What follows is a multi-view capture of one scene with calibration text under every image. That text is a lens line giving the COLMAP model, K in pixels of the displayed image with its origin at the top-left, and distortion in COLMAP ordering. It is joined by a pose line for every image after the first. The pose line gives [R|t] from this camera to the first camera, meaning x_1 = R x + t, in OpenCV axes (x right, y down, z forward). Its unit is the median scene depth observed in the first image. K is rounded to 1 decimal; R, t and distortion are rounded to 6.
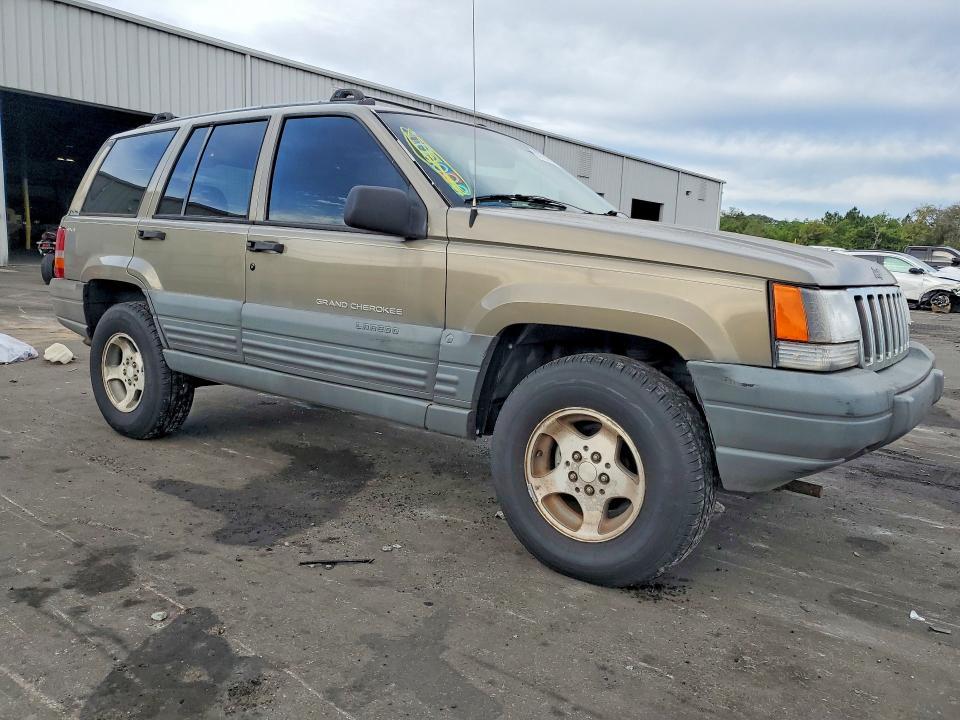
lens RADIAL K [[712.6, 0, 473.9], [0, 712.6, 359.1], [0, 0, 1]] dist [0.030277, 0.001858]
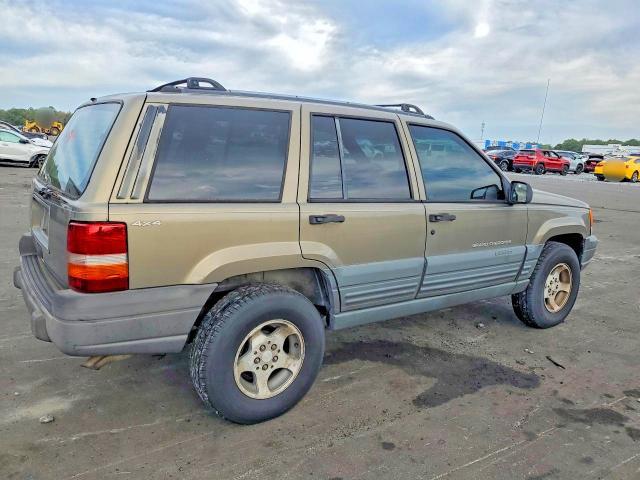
lens RADIAL K [[475.0, 0, 315.9], [0, 475.0, 239.4], [0, 0, 1]] dist [0.030277, 0.001858]
pose [[0.345353, -0.203946, 0.916044, -1.477519], [0.111456, 0.978106, 0.175744, -0.358720], [-0.931831, 0.041405, 0.360523, 1.000199]]
